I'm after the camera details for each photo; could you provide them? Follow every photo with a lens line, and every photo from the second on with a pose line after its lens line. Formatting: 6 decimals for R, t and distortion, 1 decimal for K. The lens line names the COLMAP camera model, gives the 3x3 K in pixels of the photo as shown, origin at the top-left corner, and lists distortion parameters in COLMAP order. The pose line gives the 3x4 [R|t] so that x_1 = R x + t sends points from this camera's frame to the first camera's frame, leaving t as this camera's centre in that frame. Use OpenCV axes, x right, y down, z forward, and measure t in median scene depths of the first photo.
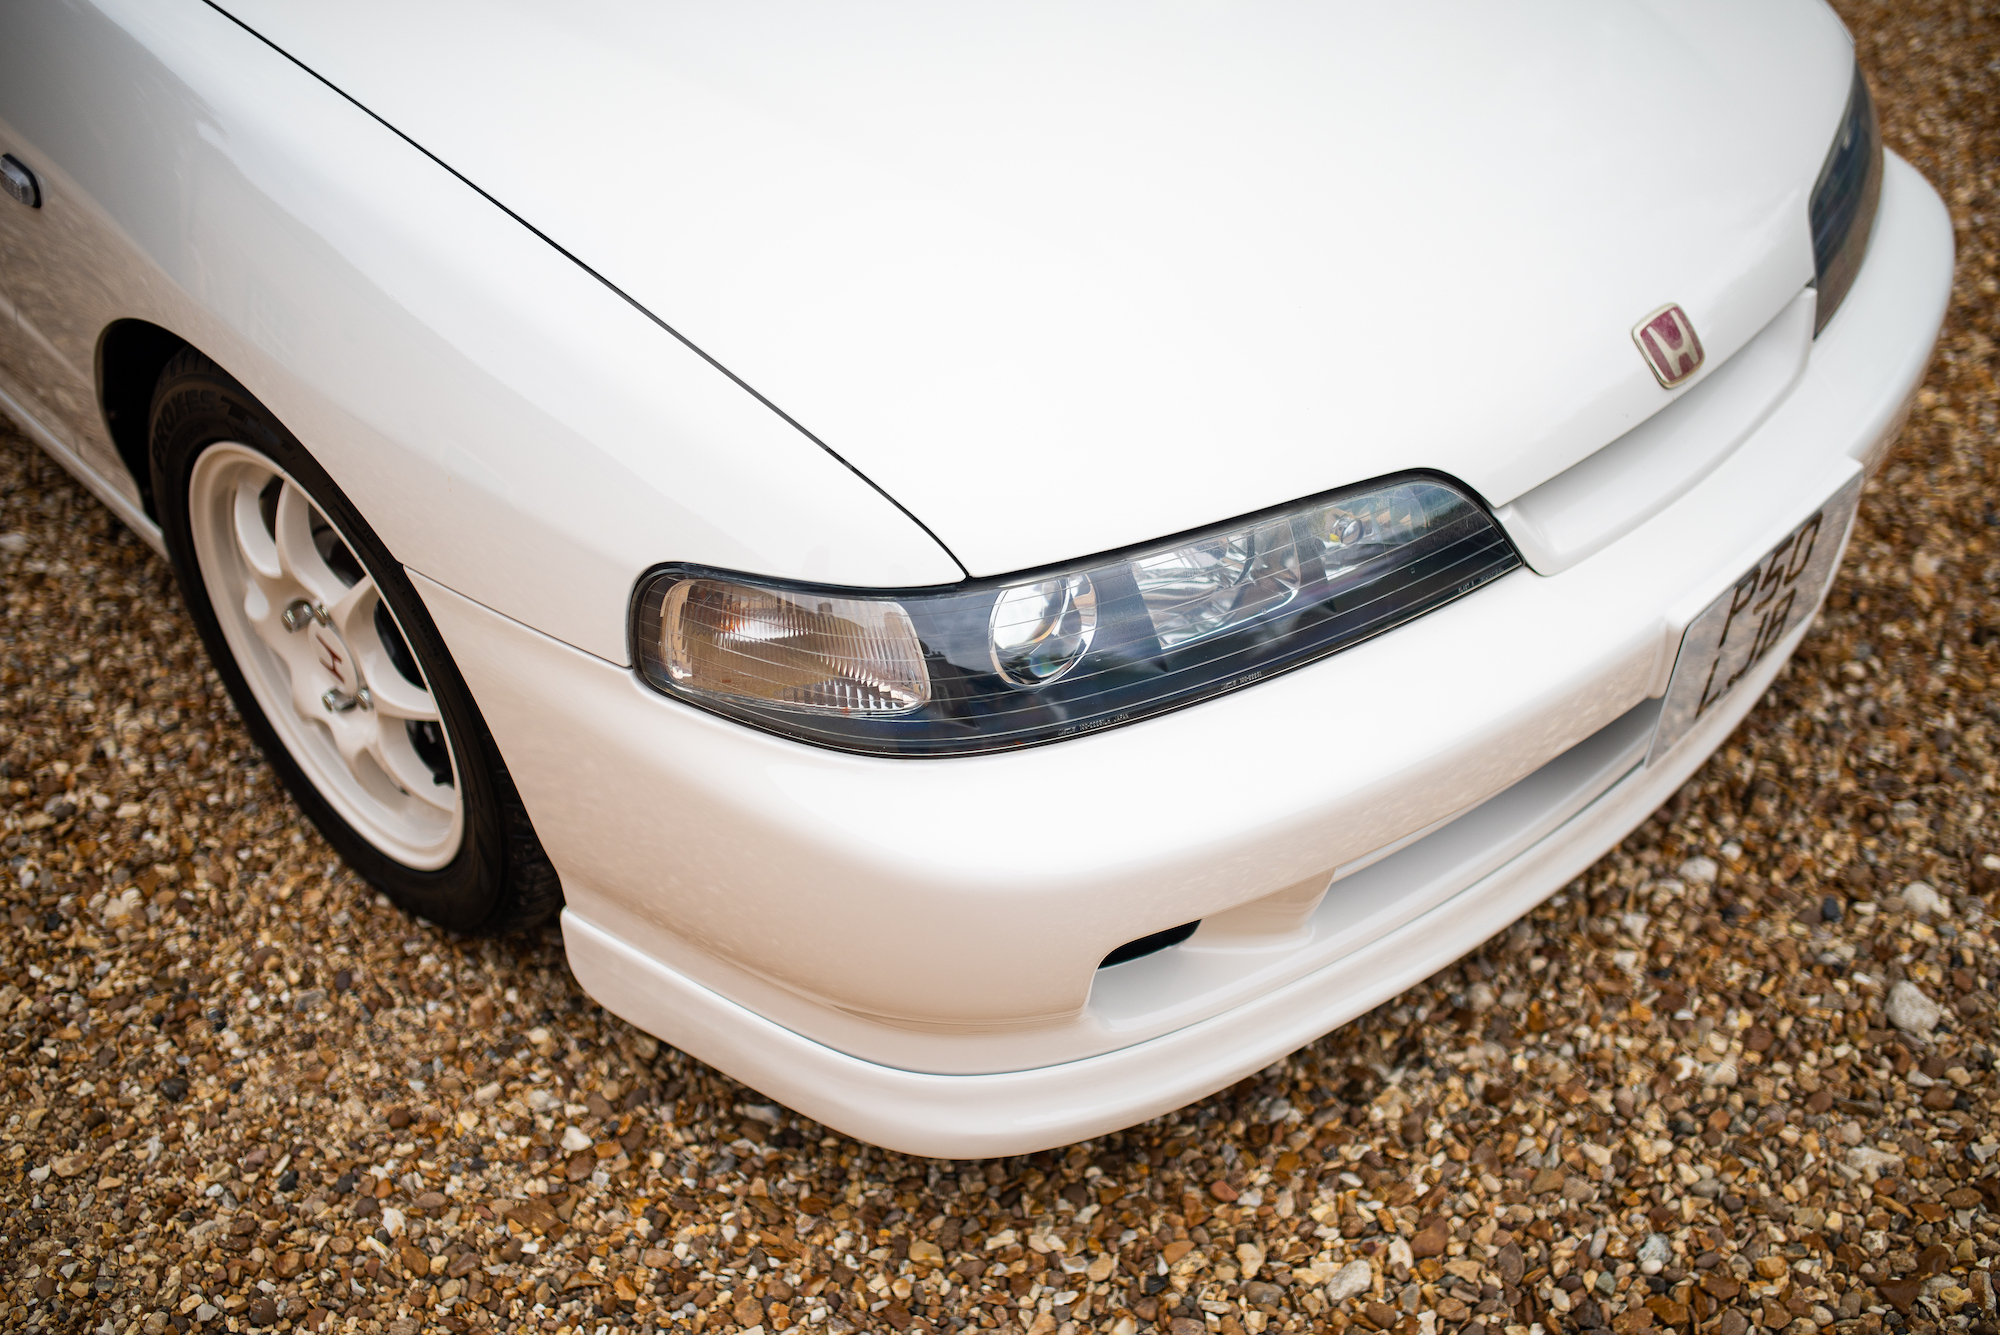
lens RADIAL K [[1910.9, 0, 1000.0], [0, 1910.9, 667.5], [0, 0, 1]] dist [-0.064439, 0.089502]
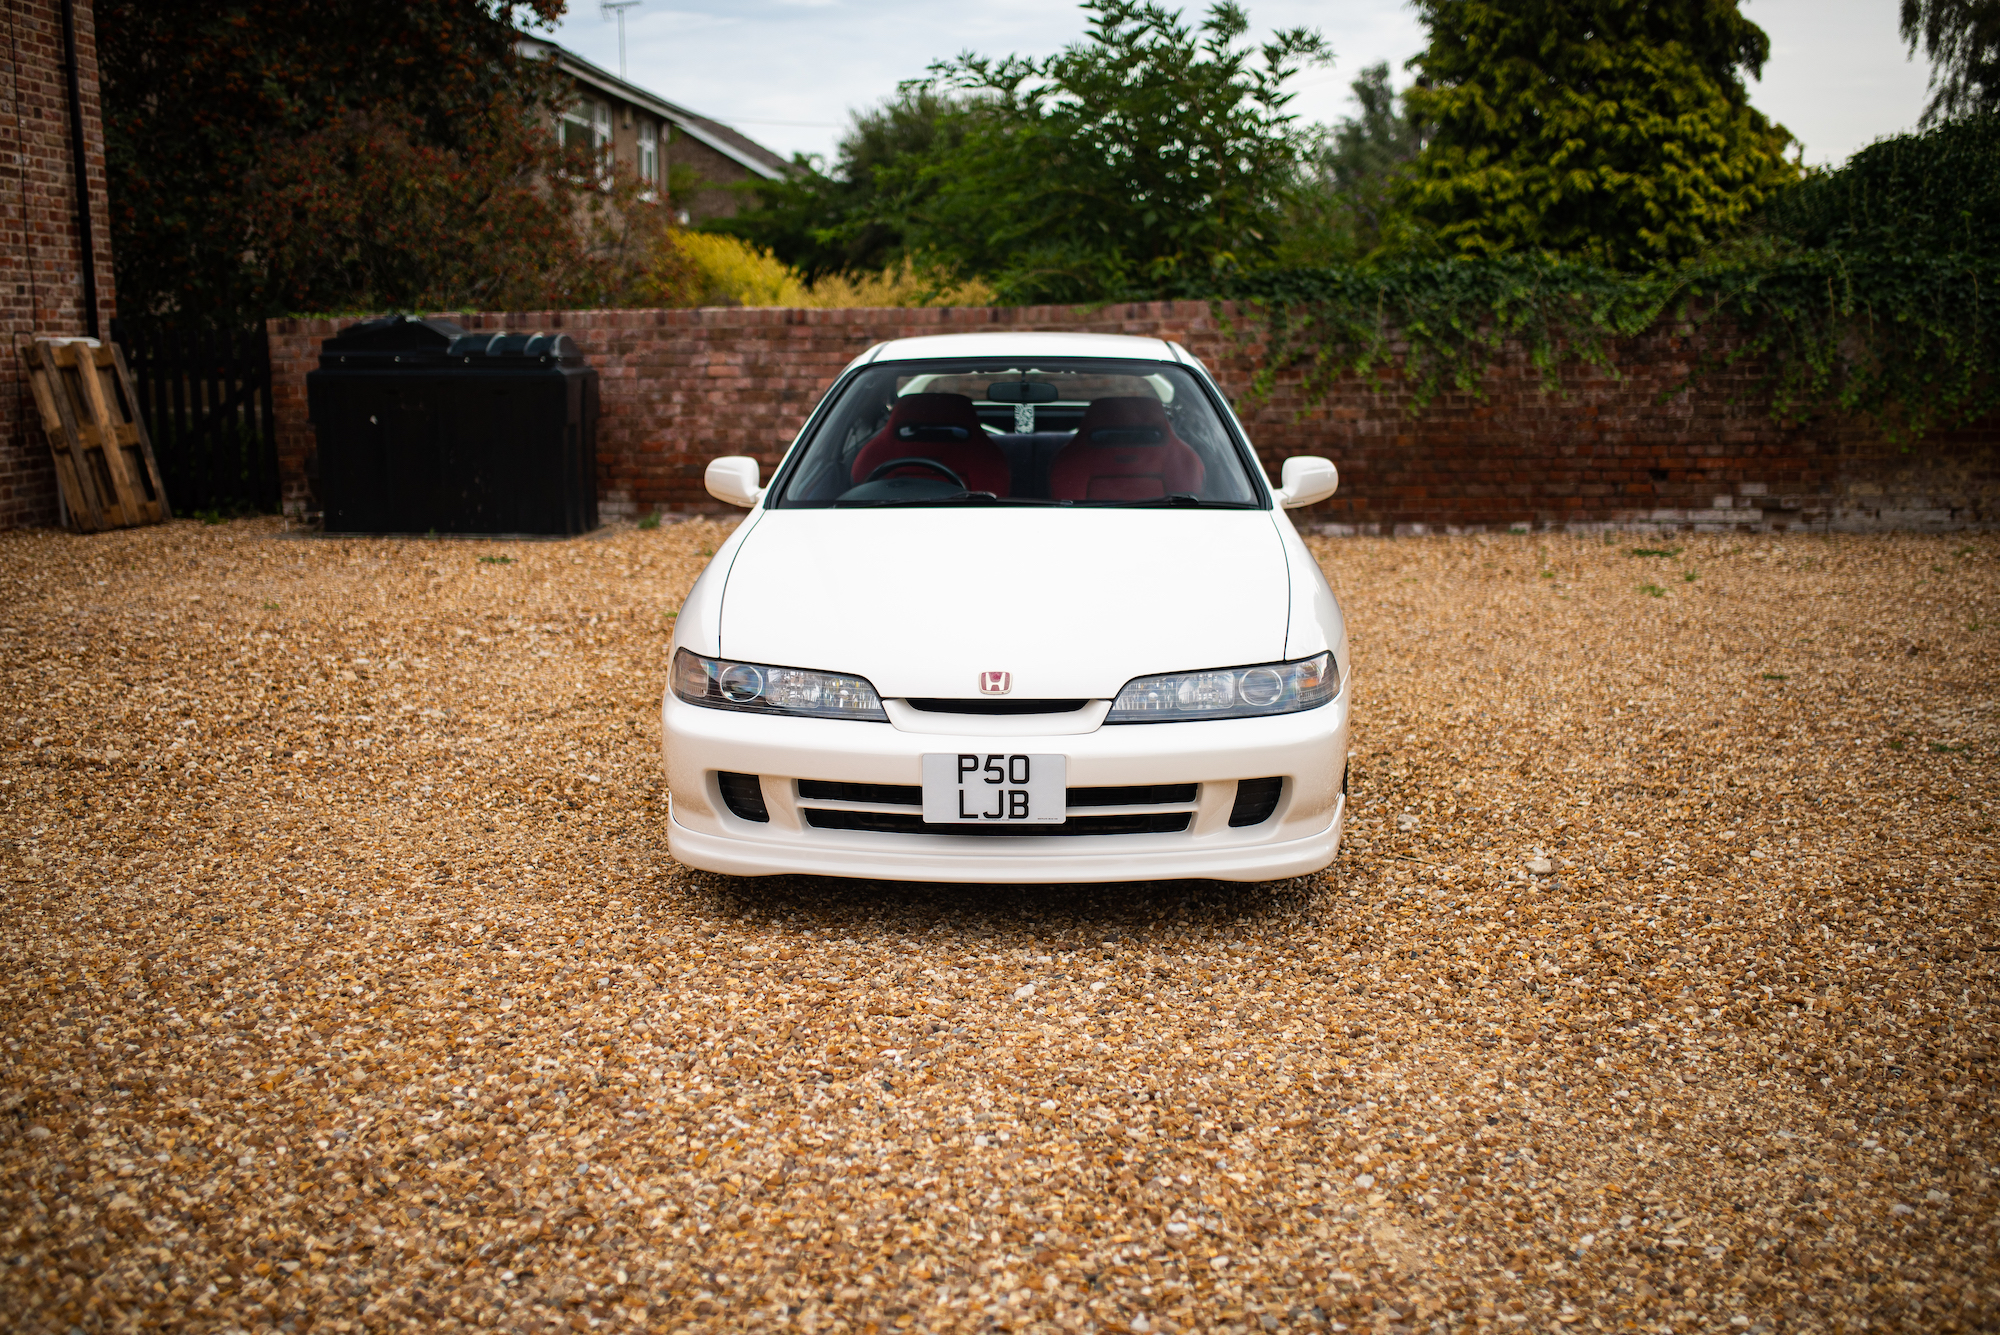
lens RADIAL K [[1900.1, 0, 1002.4], [0, 1900.1, 672.8], [0, 0, 1]] dist [-0.061839, 0.081523]
pose [[0.670939, 0.136982, -0.728750, 1.857145], [-0.468737, 0.839871, -0.273684, 0.443737], [0.574566, 0.525217, 0.627711, -0.564877]]
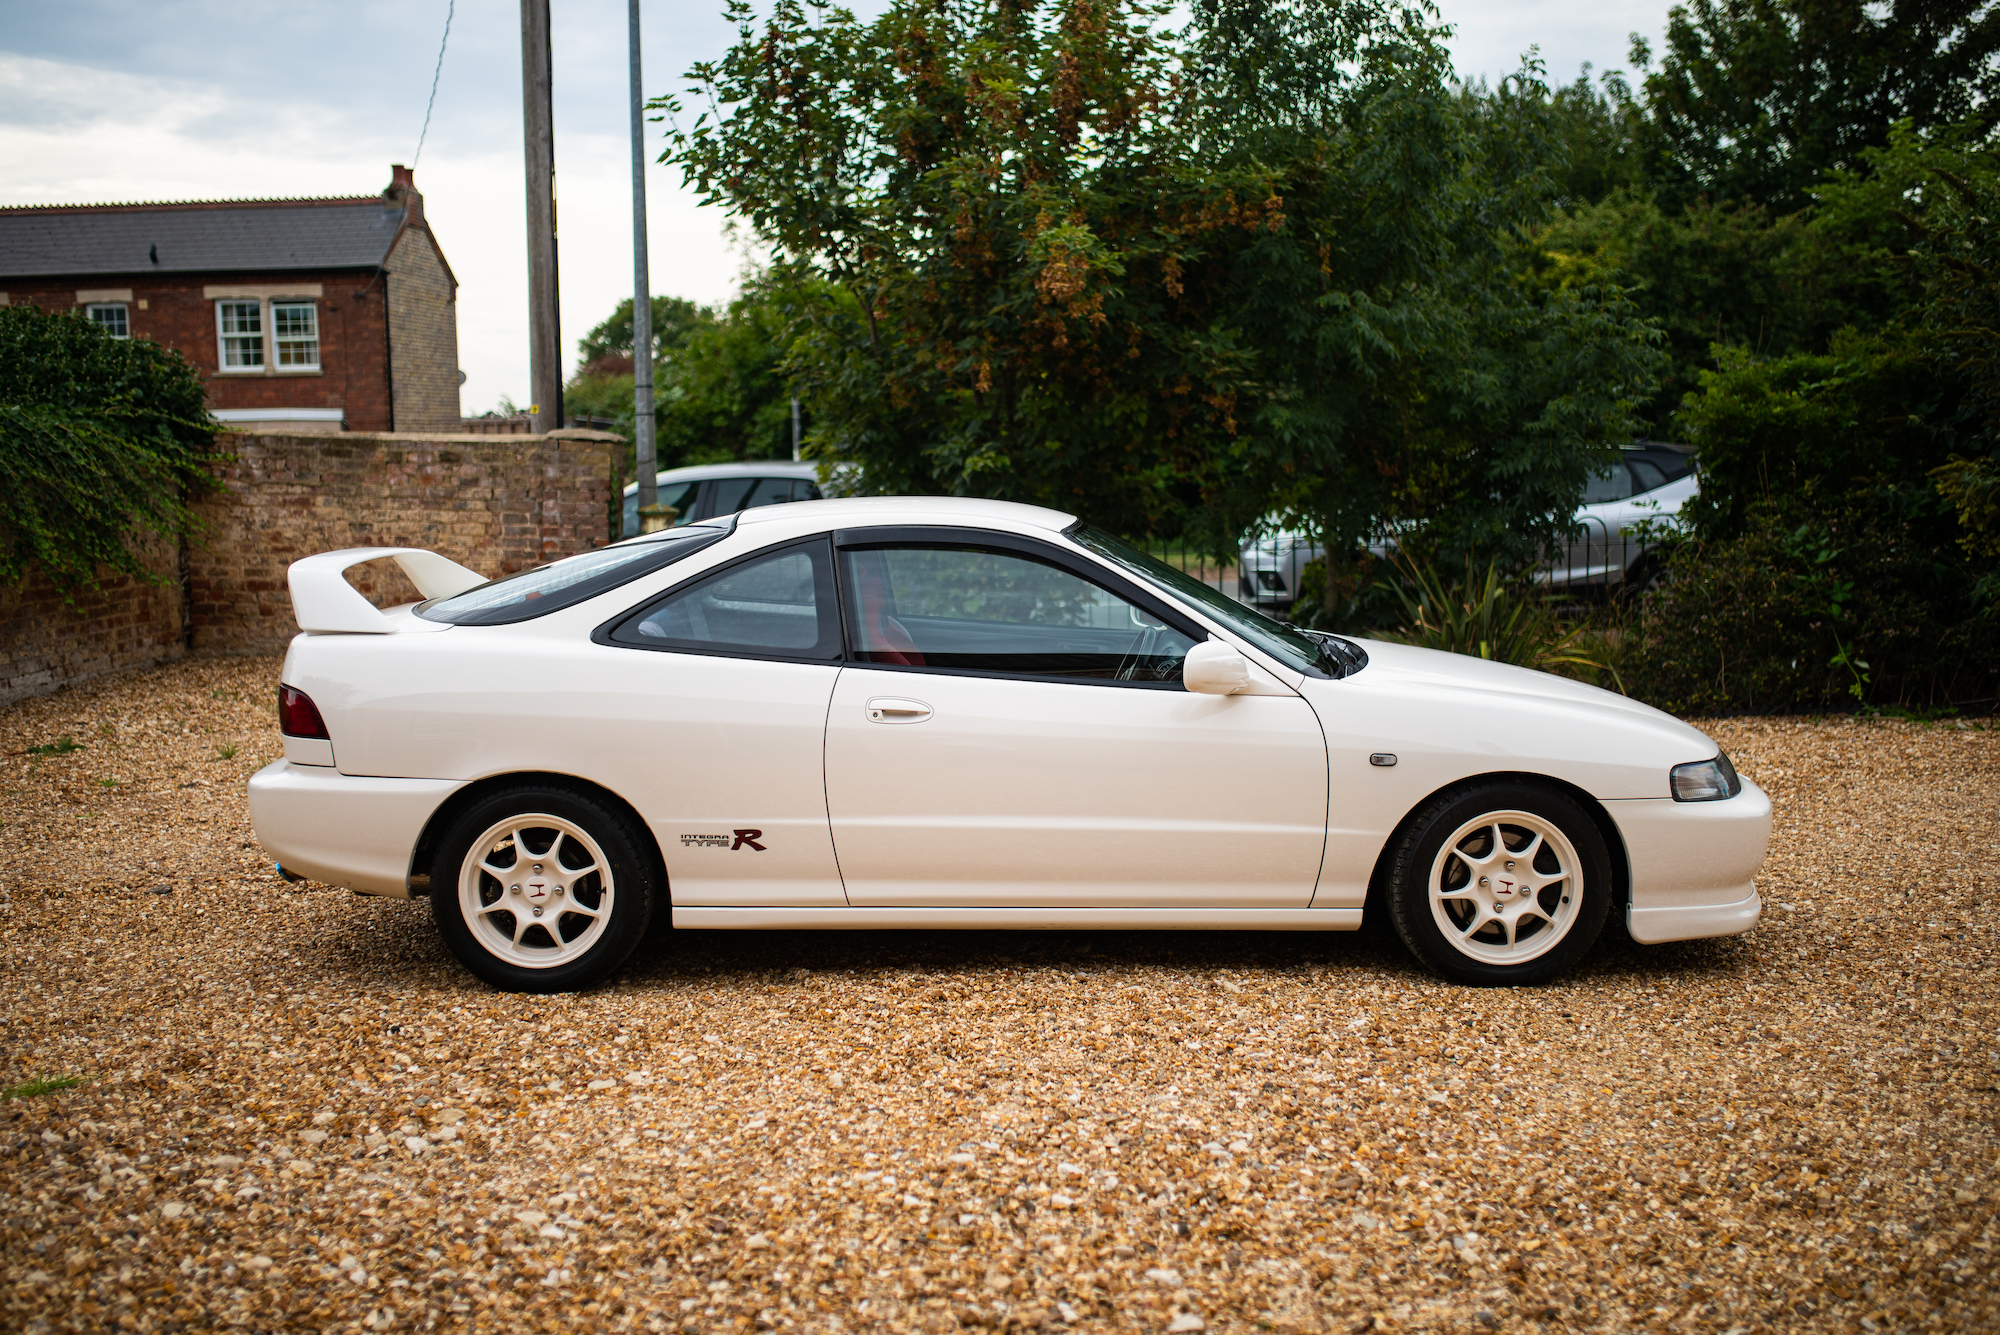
lens RADIAL K [[1955.5, 0, 1000.0], [0, 1955.5, 667.5], [0, 0, 1]] dist [-0.055461, 0.003844]
pose [[0.708792, -0.087422, 0.699980, -2.669996], [0.454057, 0.815943, -0.357868, 0.394770], [-0.539857, 0.571485, 0.618028, -0.587859]]
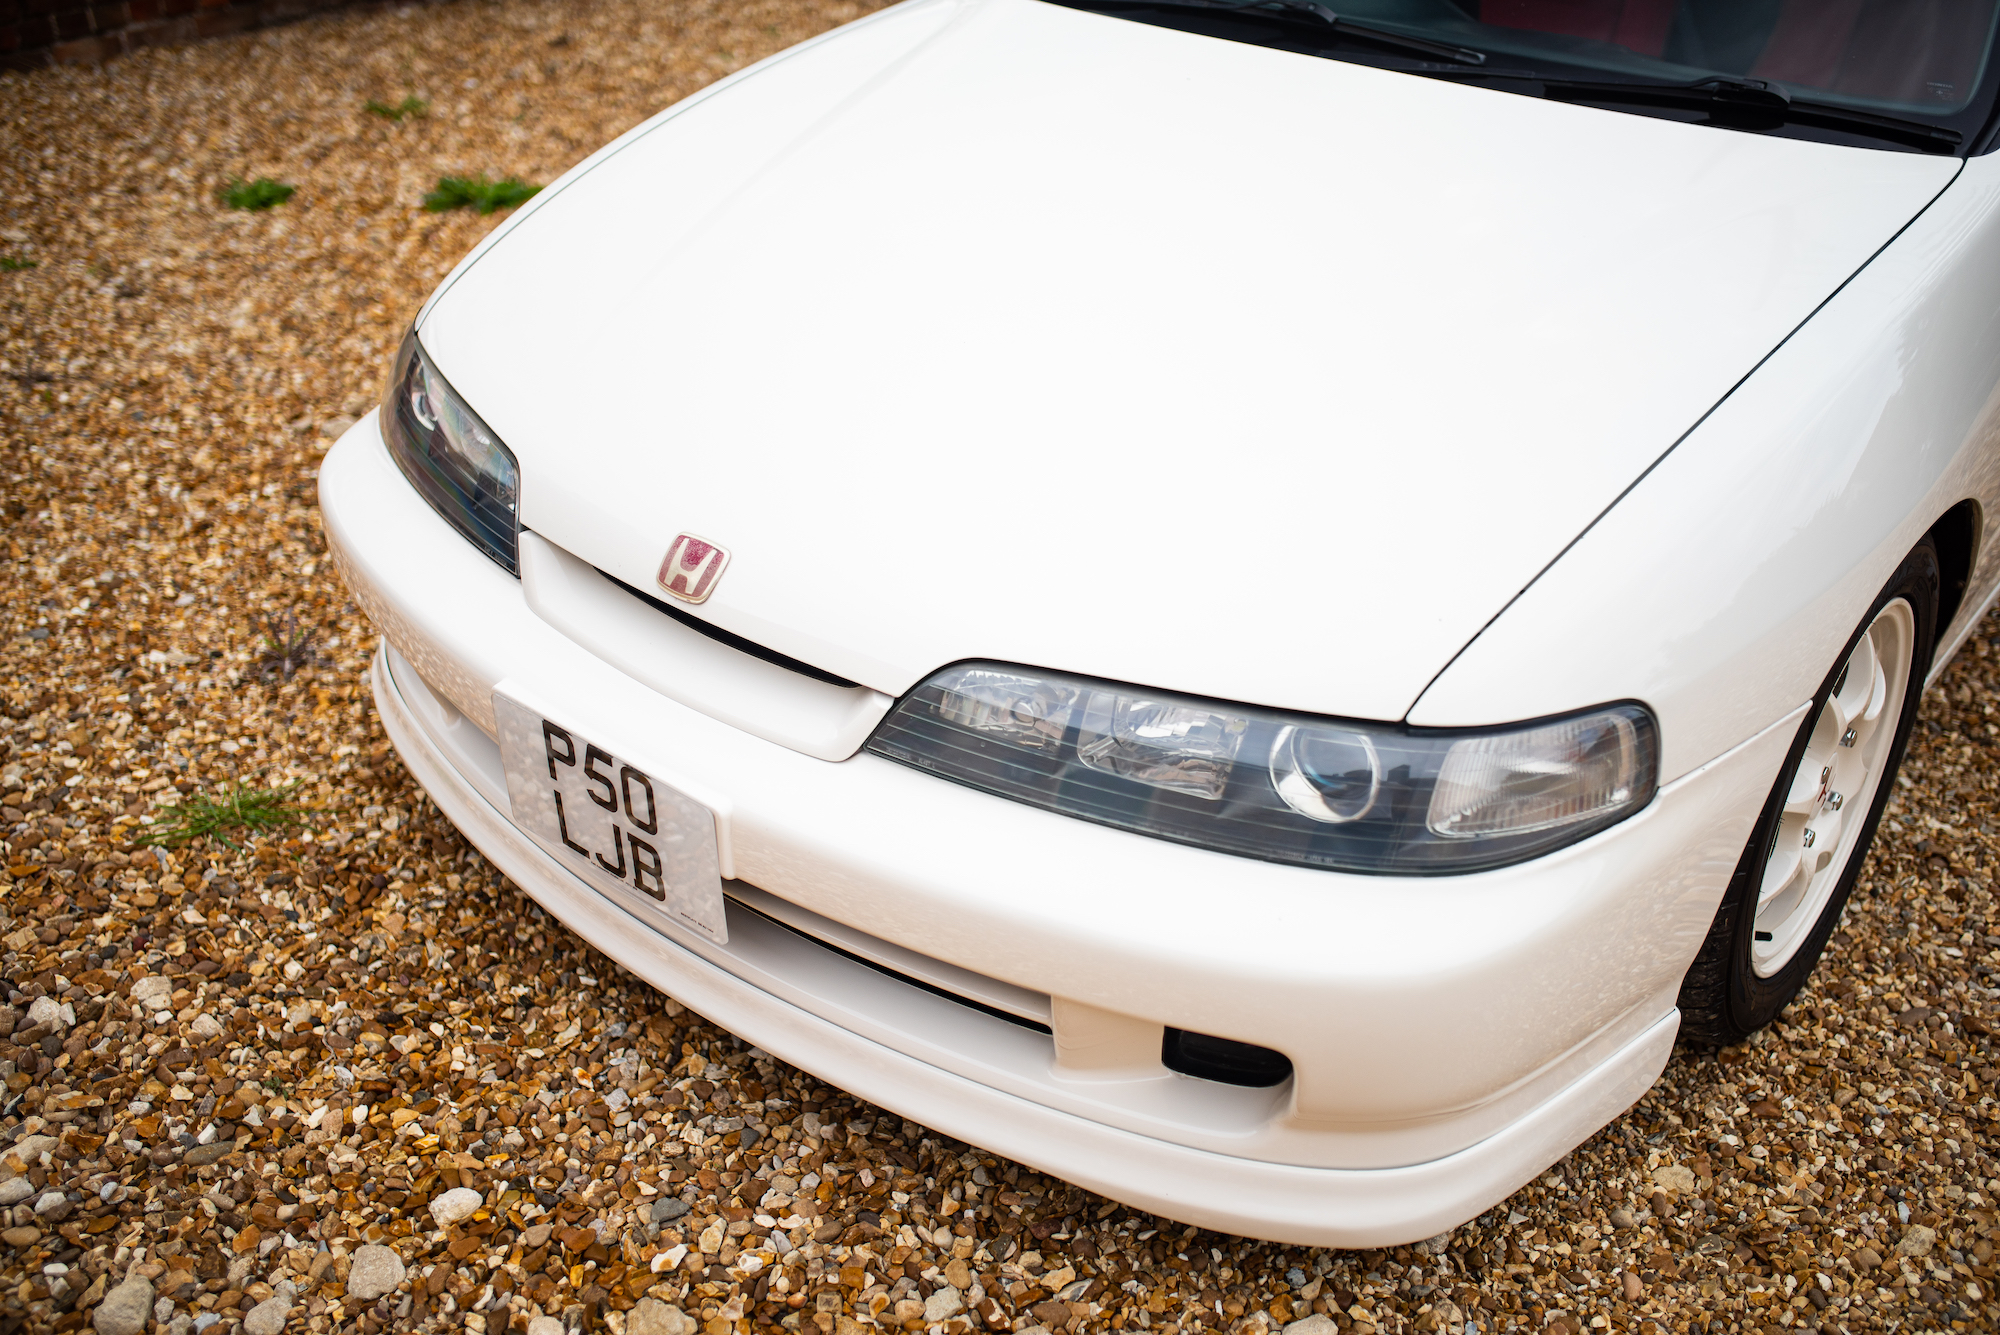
lens RADIAL K [[1902.8, 0, 1002.8], [0, 1902.8, 672.0], [0, 0, 1]] dist [-0.063518, 0.088795]
pose [[0.076036, 0.513425, -0.854759, 1.087915], [-0.633135, 0.687108, 0.356402, -0.515868], [0.770298, 0.514079, 0.377312, 0.590509]]
